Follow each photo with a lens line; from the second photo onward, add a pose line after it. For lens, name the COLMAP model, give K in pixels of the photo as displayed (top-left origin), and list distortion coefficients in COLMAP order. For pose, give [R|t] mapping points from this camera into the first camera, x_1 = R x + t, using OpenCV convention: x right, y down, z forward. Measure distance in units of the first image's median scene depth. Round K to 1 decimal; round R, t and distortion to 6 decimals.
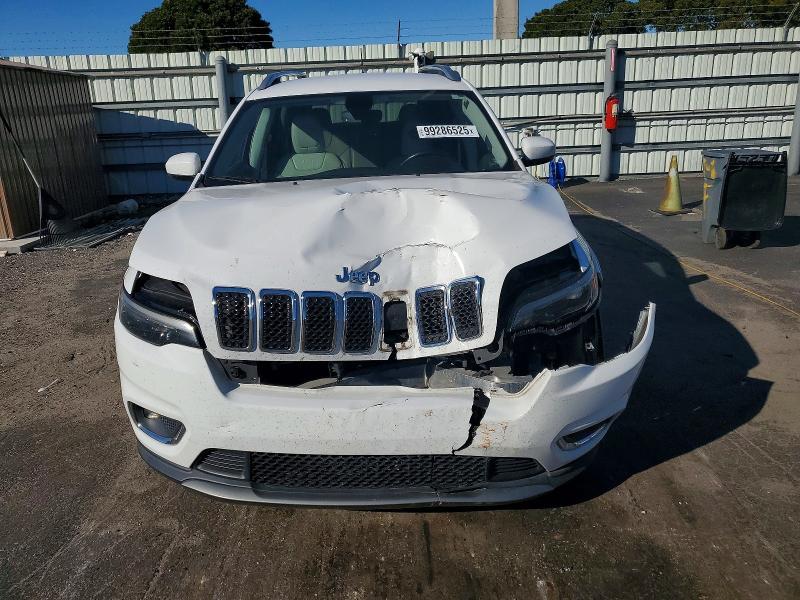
lens RADIAL K [[613.6, 0, 400.0], [0, 613.6, 300.0], [0, 0, 1]] dist [0.005176, 0.006041]
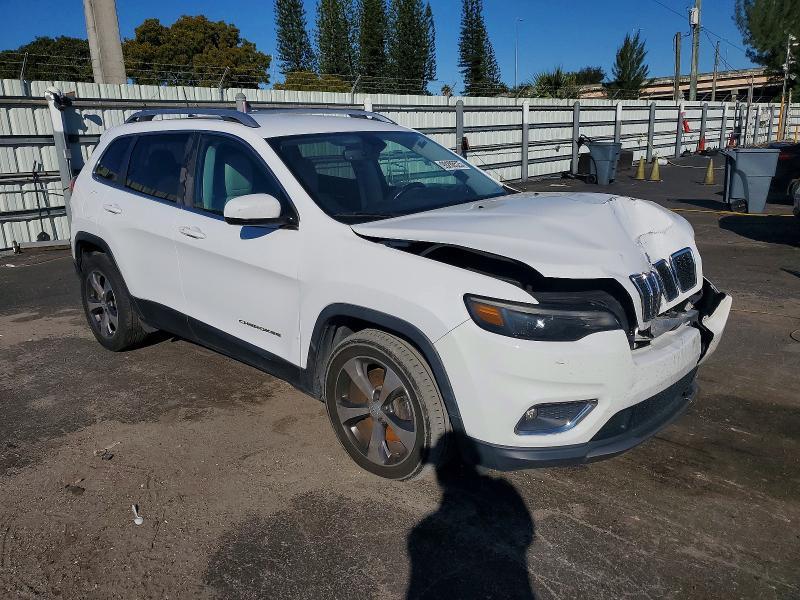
lens RADIAL K [[613.6, 0, 400.0], [0, 613.6, 300.0], [0, 0, 1]] dist [0.005176, 0.006041]
pose [[0.691343, -0.169263, 0.702421, -0.568305], [0.221476, 0.975018, 0.016968, -0.037648], [-0.687745, 0.143839, 0.711559, 0.152225]]
